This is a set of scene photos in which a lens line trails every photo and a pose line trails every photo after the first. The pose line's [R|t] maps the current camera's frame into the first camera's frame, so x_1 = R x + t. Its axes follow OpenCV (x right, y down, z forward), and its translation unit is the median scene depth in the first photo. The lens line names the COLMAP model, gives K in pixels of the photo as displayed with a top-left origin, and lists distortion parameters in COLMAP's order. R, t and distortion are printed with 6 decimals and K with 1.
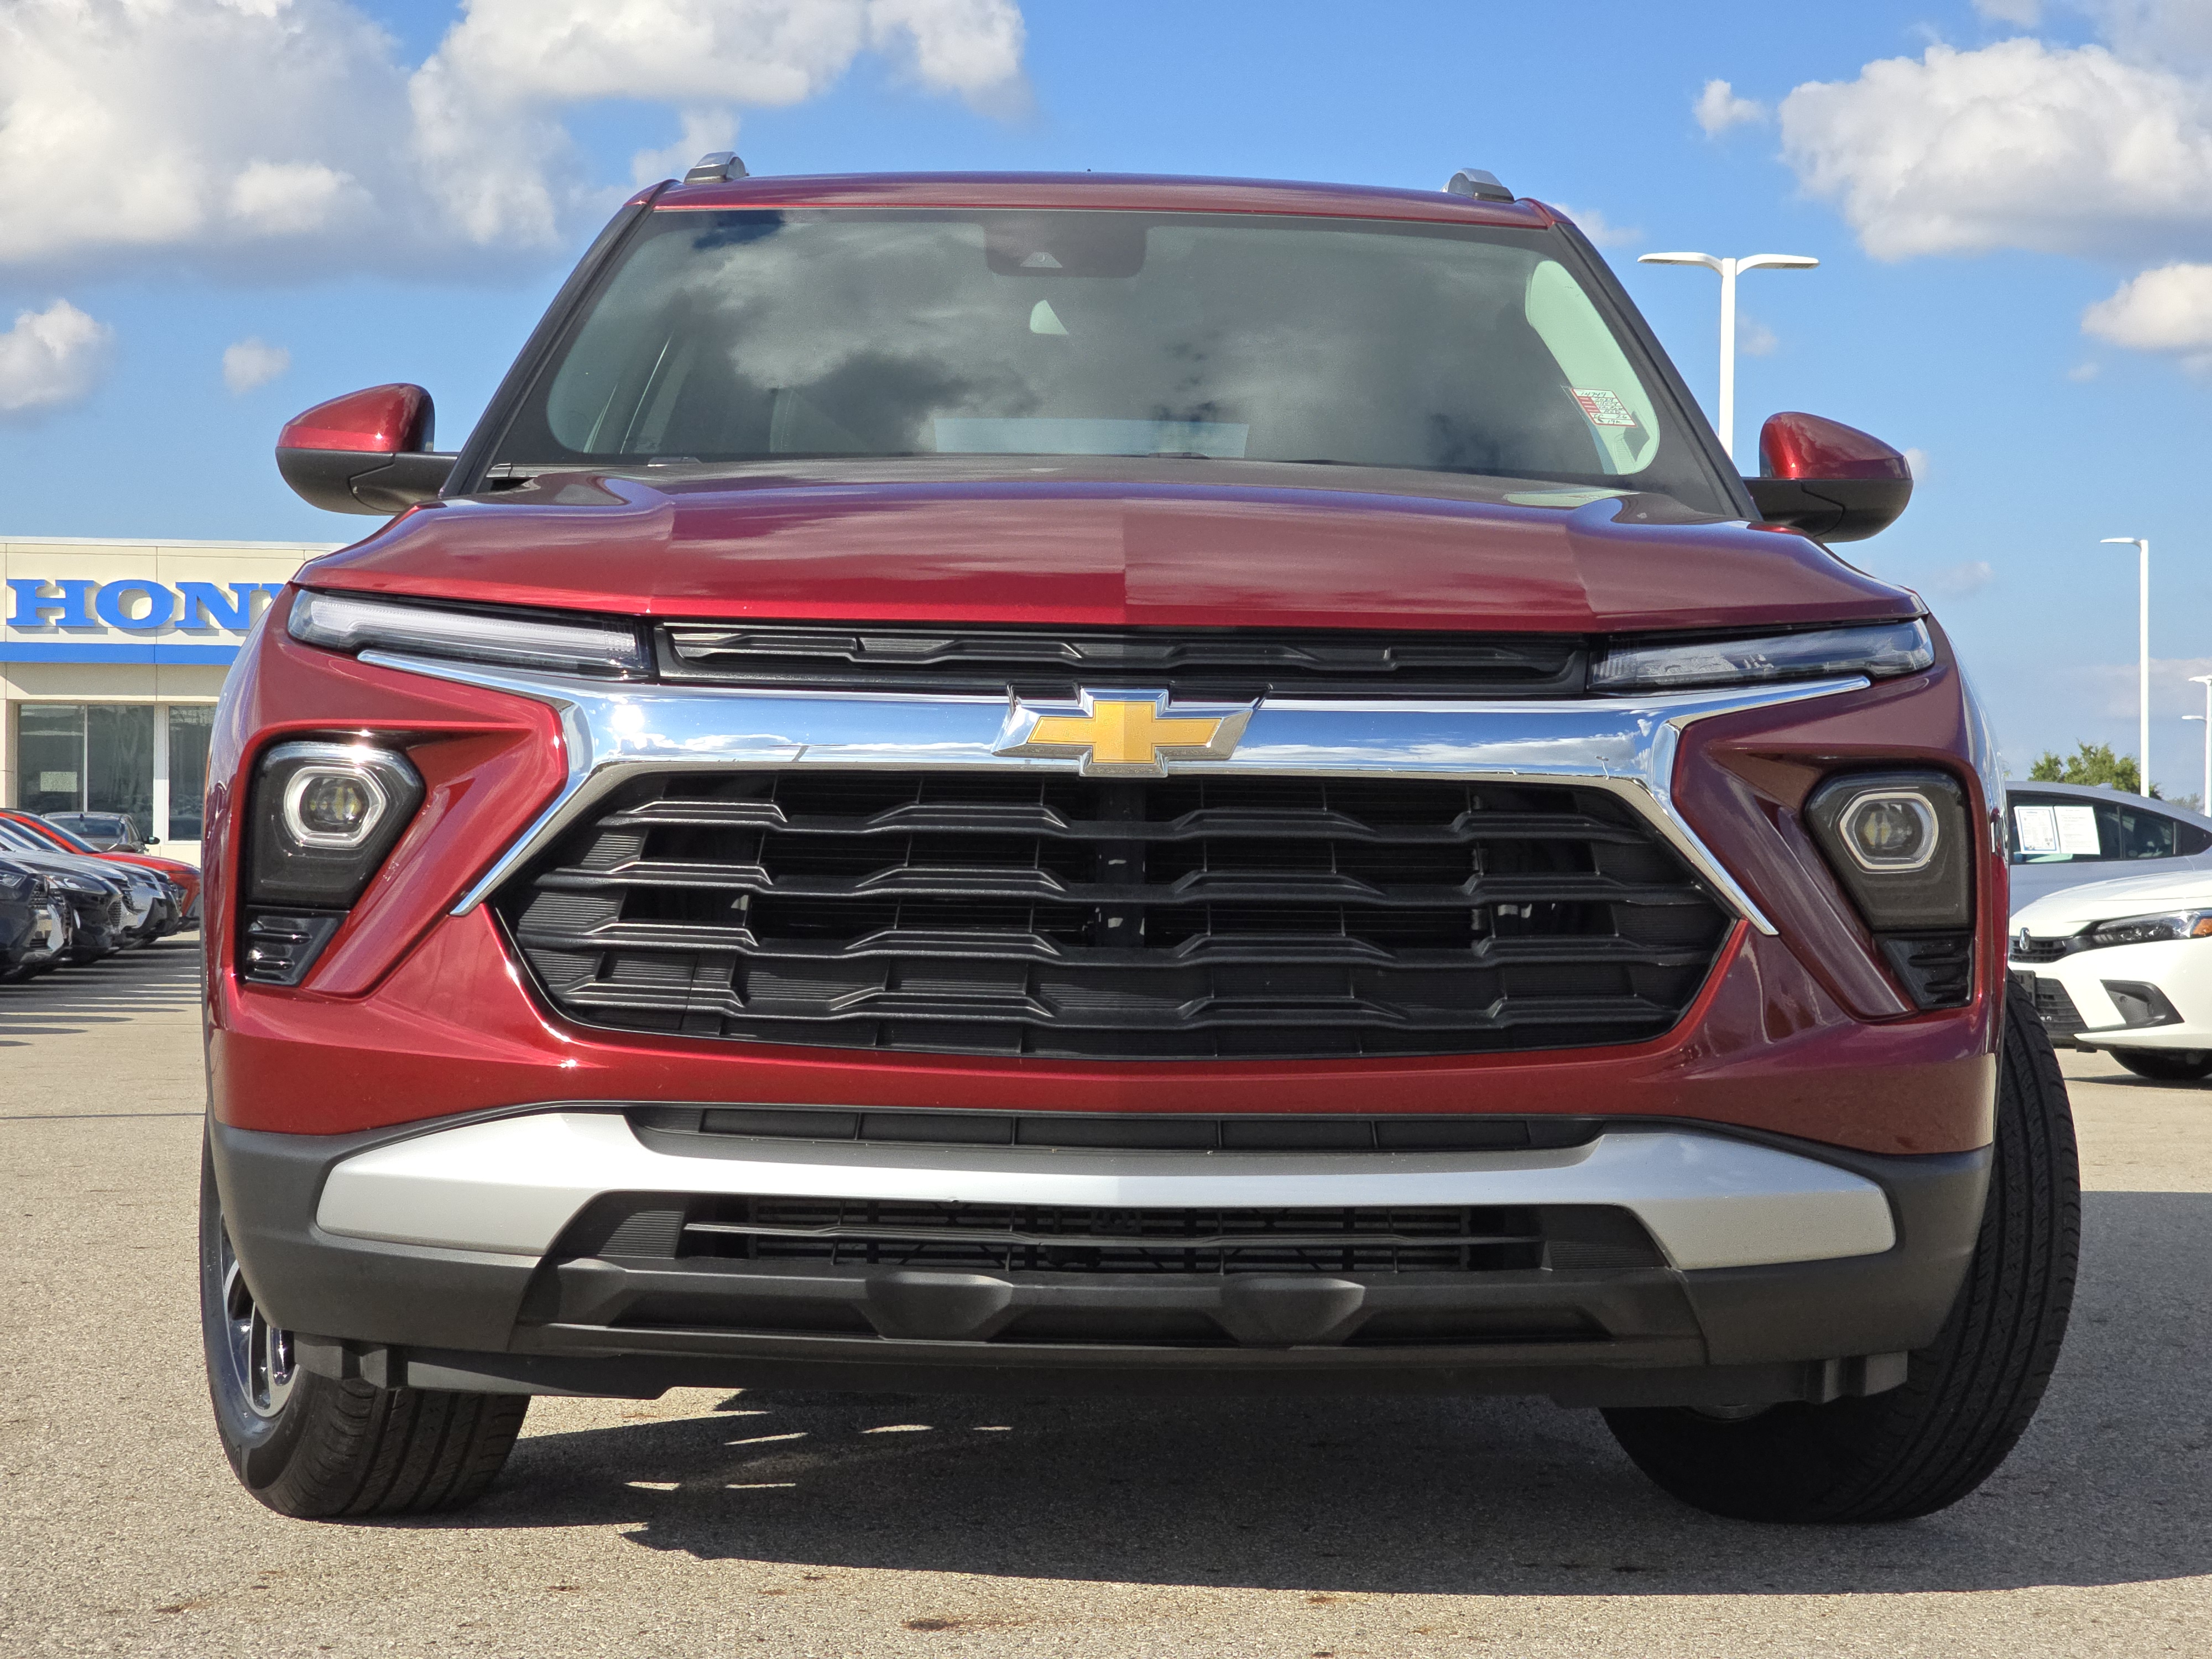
lens RADIAL K [[4493.7, 0, 1106.0], [0, 4493.7, 829.5], [0, 0, 1]] dist [-0.399270, 6.013750]
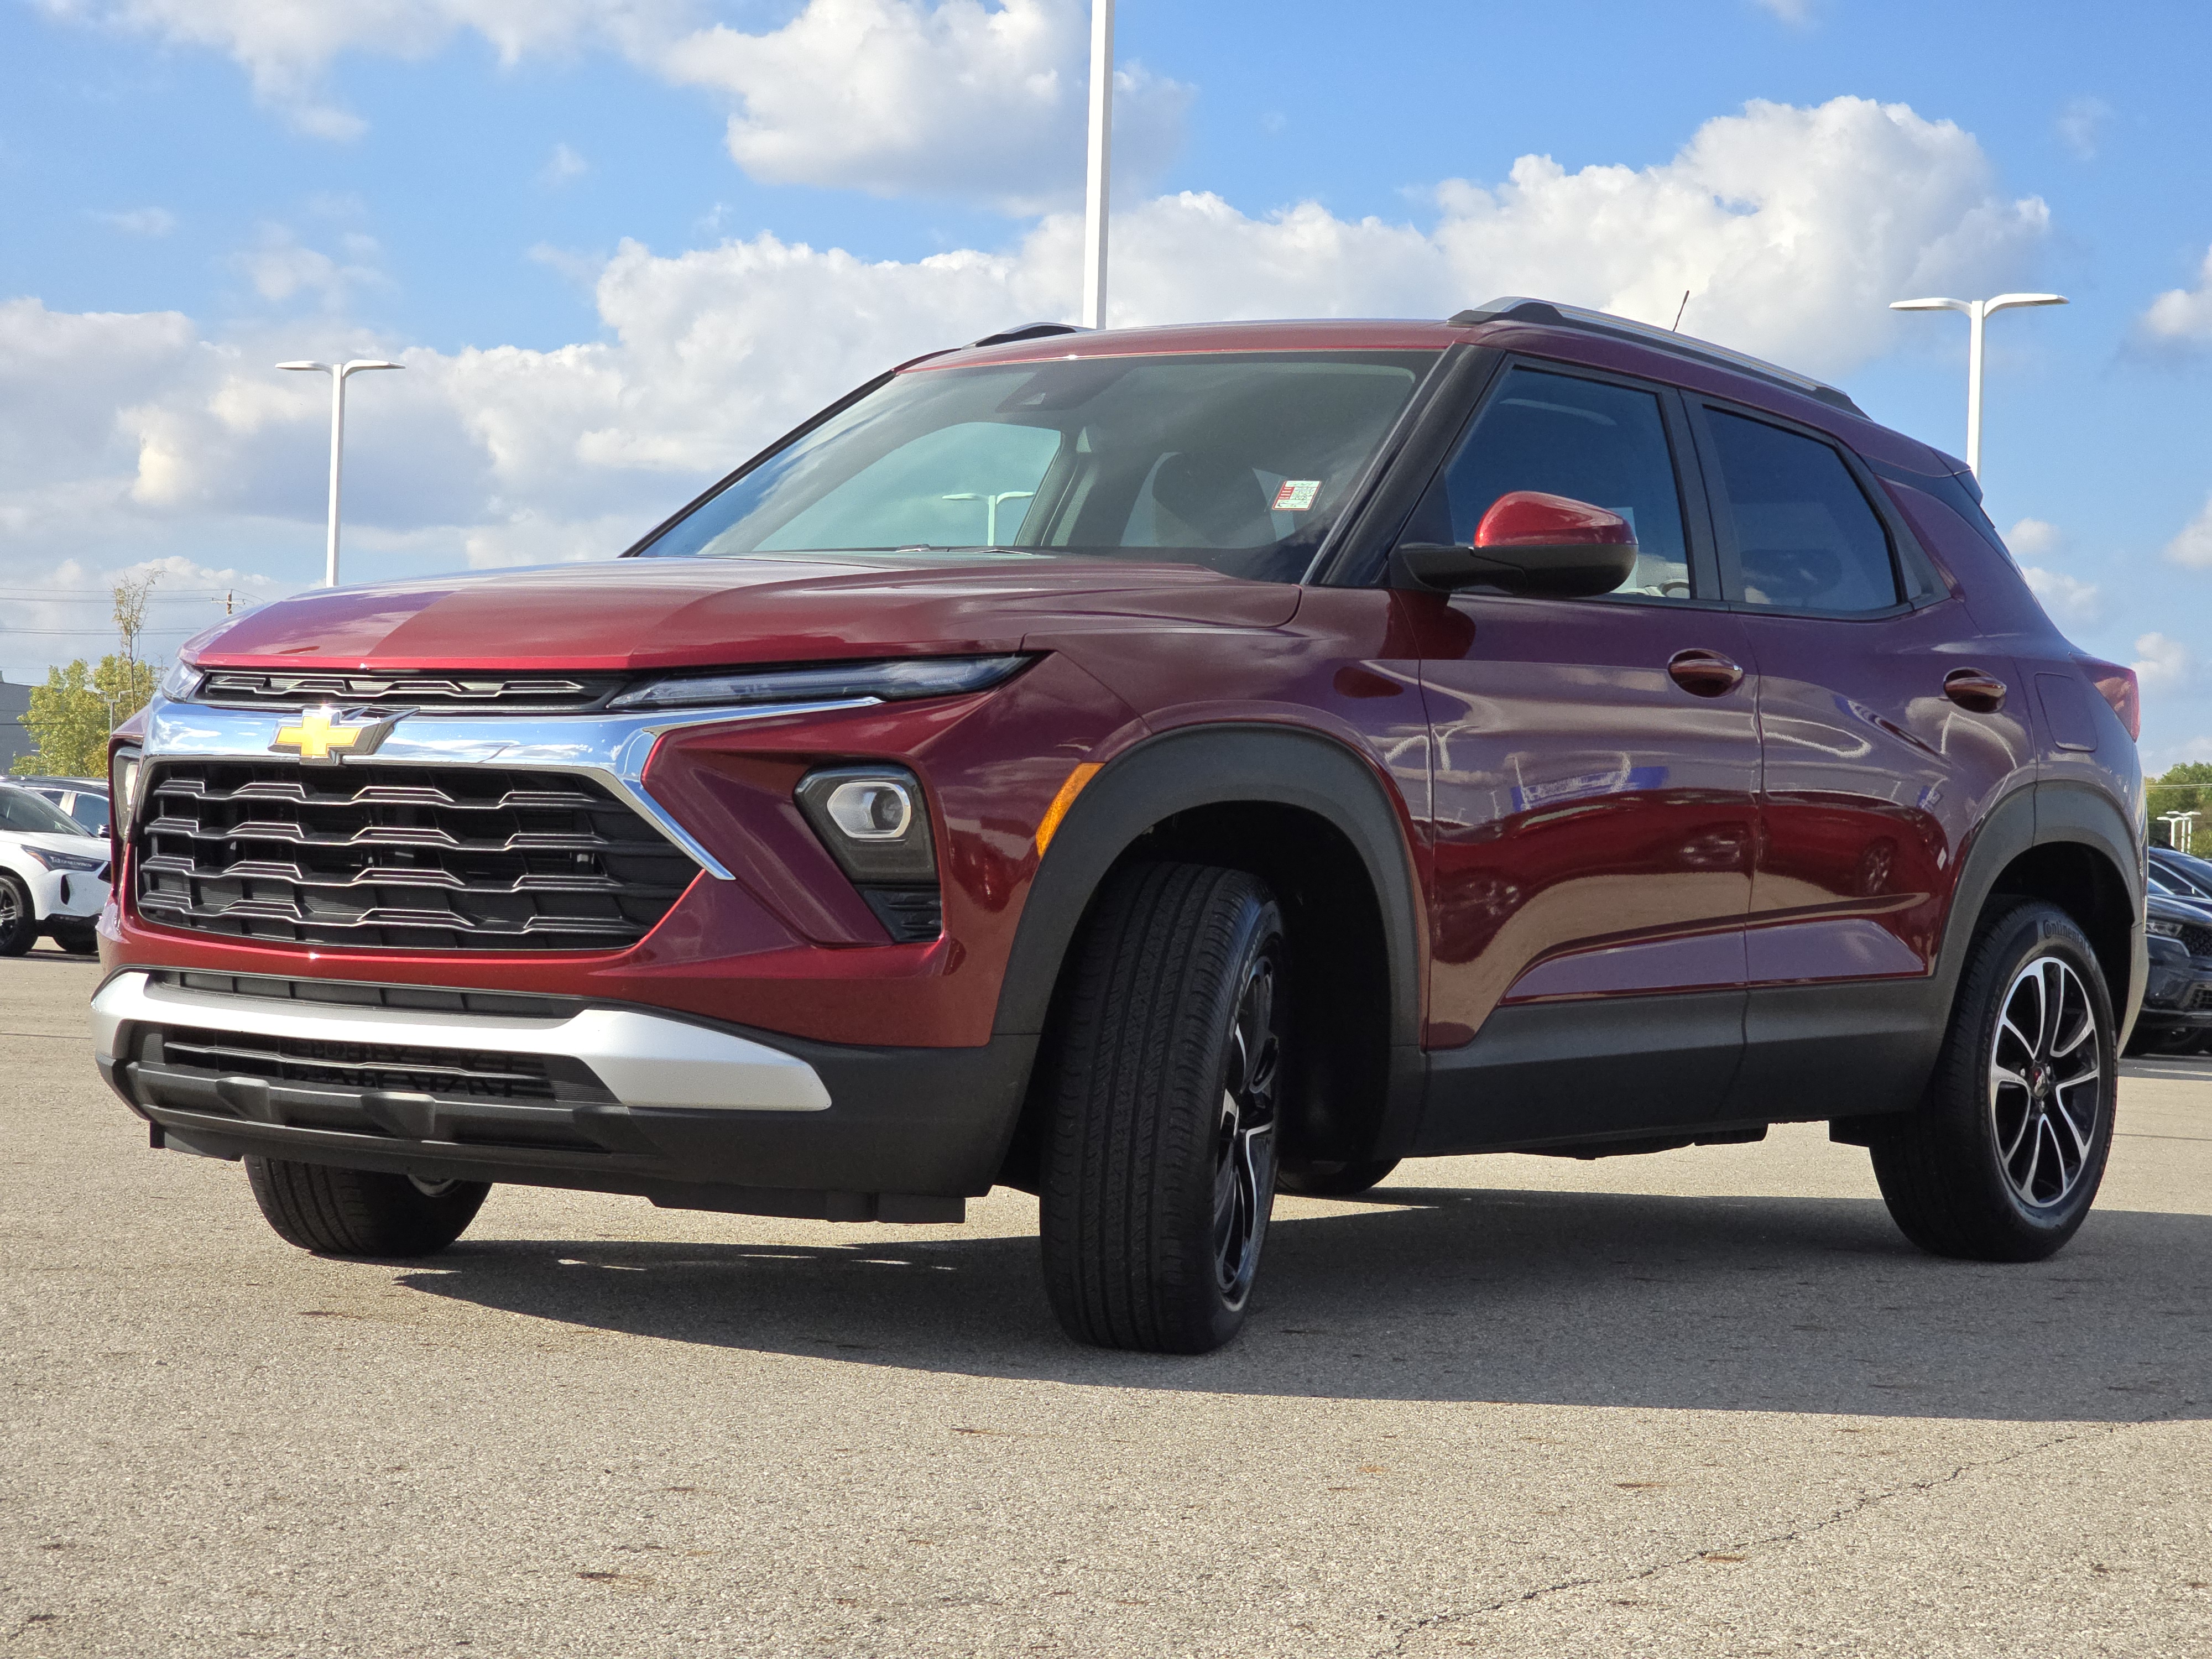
lens RADIAL K [[4493.7, 0, 1106.0], [0, 4493.7, 829.5], [0, 0, 1]] dist [-0.399270, 6.013750]
pose [[0.755926, 0.009619, -0.654586, 1.201511], [-0.026262, 0.999533, -0.015640, 0.027296], [0.654130, 0.029014, 0.755825, 0.000179]]
